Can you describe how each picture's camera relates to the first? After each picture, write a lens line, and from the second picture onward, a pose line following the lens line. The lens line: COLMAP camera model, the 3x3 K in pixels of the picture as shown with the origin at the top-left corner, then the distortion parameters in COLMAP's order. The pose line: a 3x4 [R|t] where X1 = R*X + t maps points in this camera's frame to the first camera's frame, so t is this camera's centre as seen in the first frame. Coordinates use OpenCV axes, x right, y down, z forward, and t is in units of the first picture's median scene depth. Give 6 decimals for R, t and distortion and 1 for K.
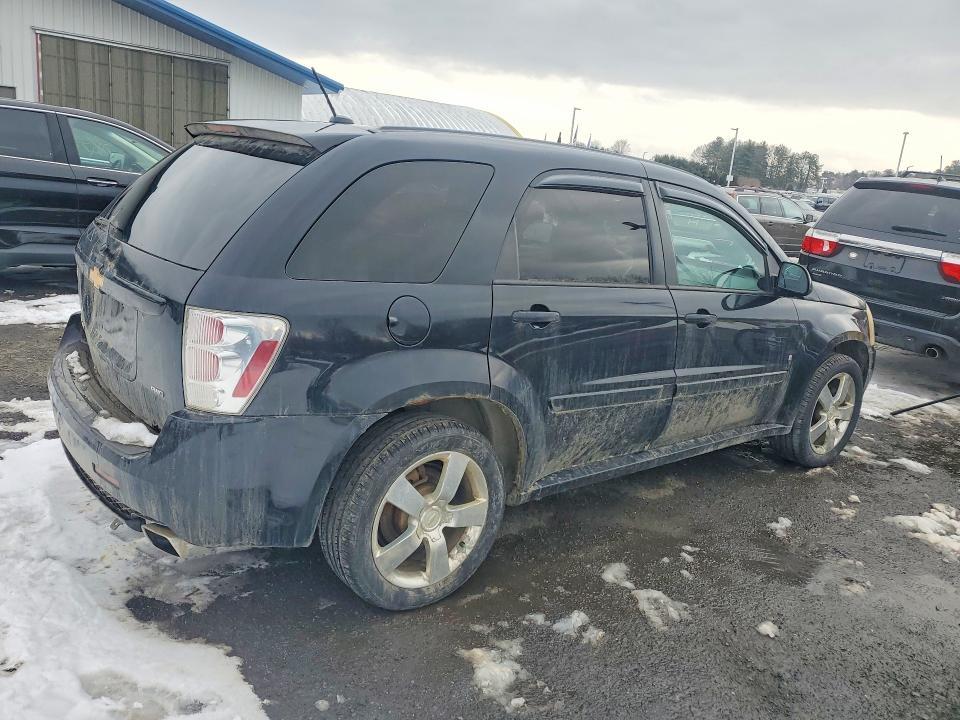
lens RADIAL K [[766.9, 0, 480.0], [0, 766.9, 360.0], [0, 0, 1]] dist [0.010003, 0.010009]
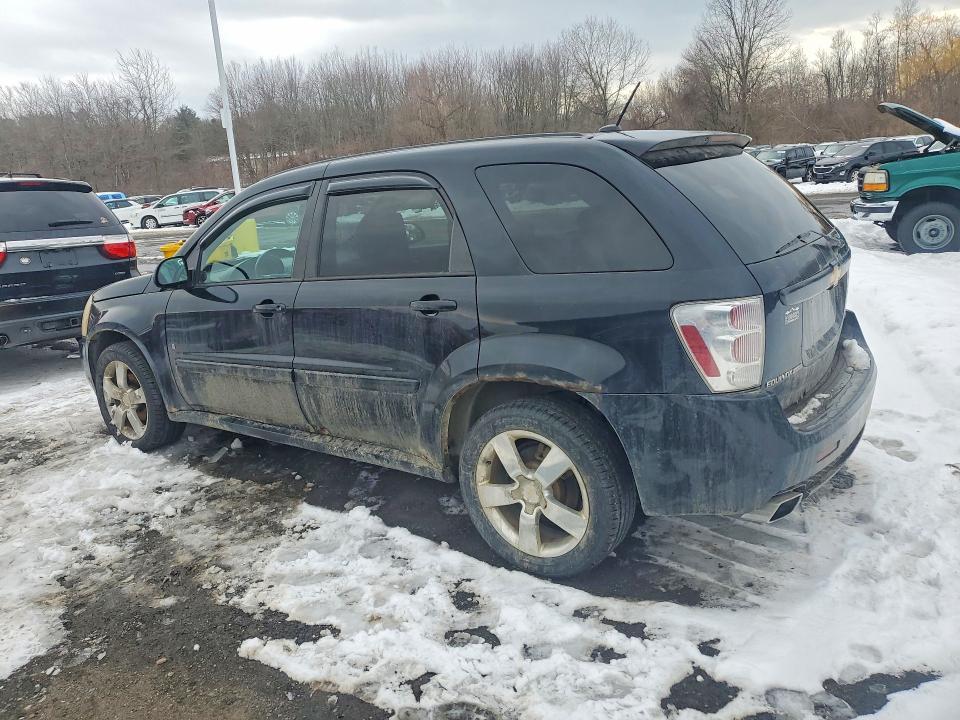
lens RADIAL K [[740.9, 0, 473.2], [0, 740.9, 358.8], [0, 0, 1]] dist [0.011188, 0.014805]
pose [[-0.300075, -0.299558, 0.905660, -0.595318], [0.281087, 0.879492, 0.384037, -0.245539], [-0.911562, 0.369809, -0.179712, 0.759983]]
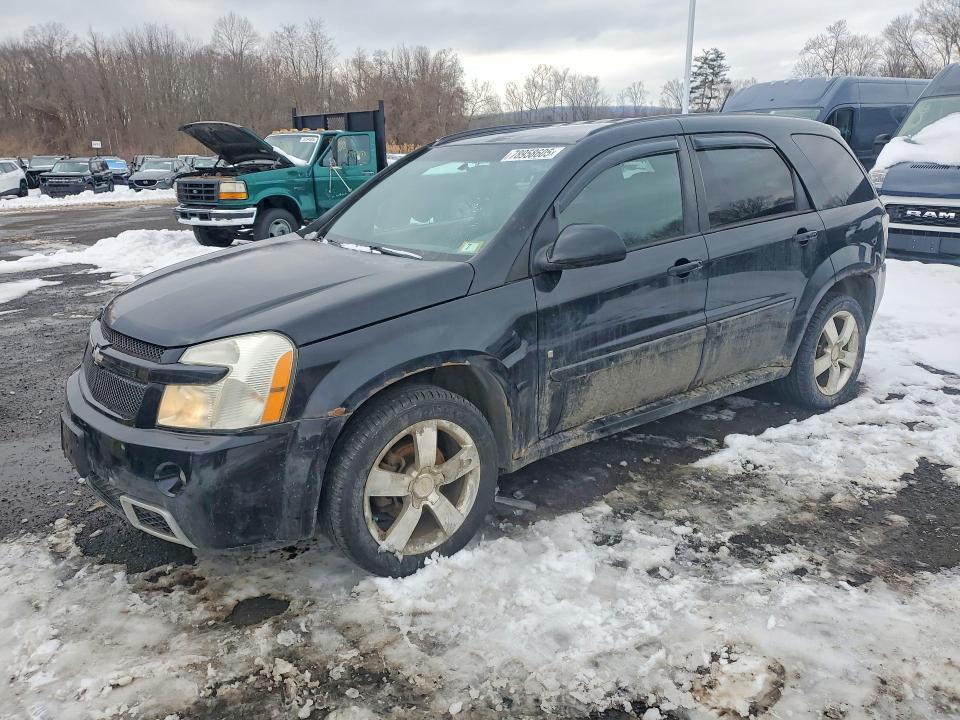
lens RADIAL K [[740.9, 0, 473.2], [0, 740.9, 358.8], [0, 0, 1]] dist [0.011188, 0.014805]
pose [[-0.997435, -0.065506, -0.028851, 0.160648], [-0.071161, 0.864061, 0.498332, -0.307638], [-0.007715, 0.499107, -0.866506, 1.300372]]
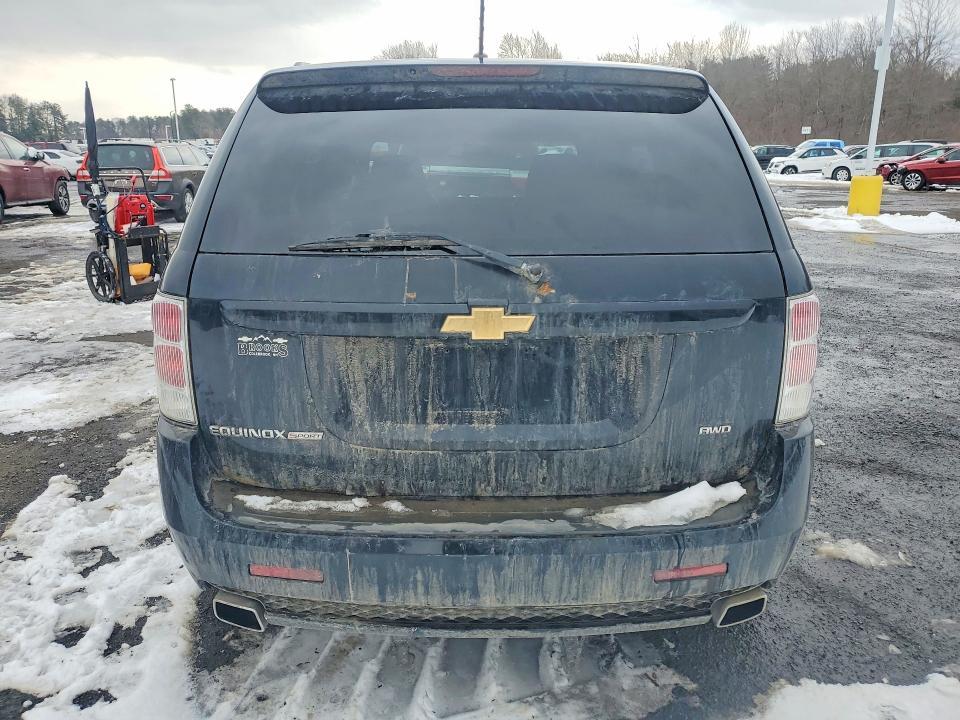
lens RADIAL K [[740.9, 0, 473.2], [0, 740.9, 358.8], [0, 0, 1]] dist [0.011188, 0.014805]
pose [[0.593881, -0.304459, 0.744722, -0.421822], [0.251652, 0.949484, 0.187489, -0.084937], [-0.764184, 0.076064, 0.640497, 0.285248]]
